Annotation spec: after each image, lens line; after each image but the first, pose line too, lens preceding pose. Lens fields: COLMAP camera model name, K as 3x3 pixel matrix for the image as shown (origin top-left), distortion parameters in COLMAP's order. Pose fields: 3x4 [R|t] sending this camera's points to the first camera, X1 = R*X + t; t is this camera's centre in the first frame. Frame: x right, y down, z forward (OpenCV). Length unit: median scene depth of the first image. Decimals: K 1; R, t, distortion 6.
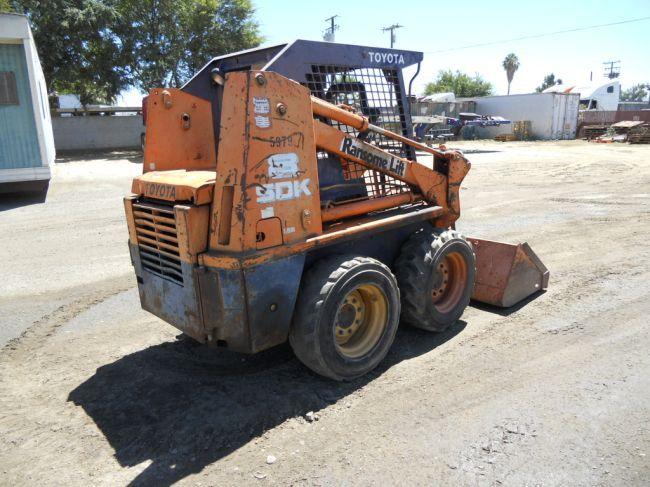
lens RADIAL K [[494.1, 0, 325.9], [0, 494.1, 246.4], [0, 0, 1]] dist [-0.050926, -0.006450]
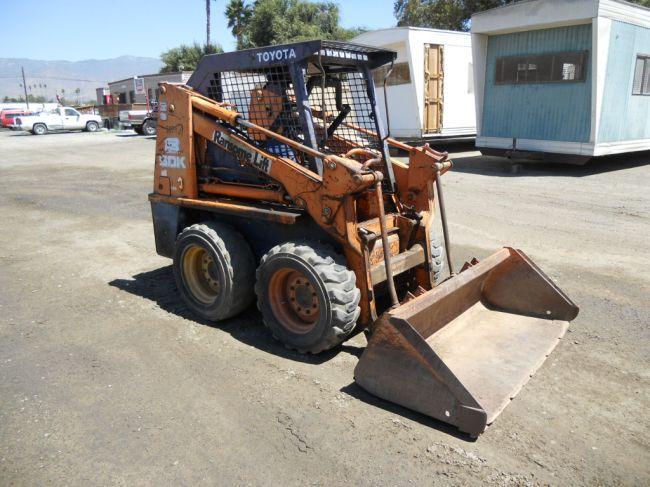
lens RADIAL K [[494.1, 0, 328.5], [0, 494.1, 243.5], [0, 0, 1]] dist [-0.050926, -0.006450]
pose [[0.149772, 0.286528, -0.946293, 1.236576], [-0.233755, 0.940217, 0.247691, -0.300010], [0.960691, 0.184104, 0.207795, 0.982820]]
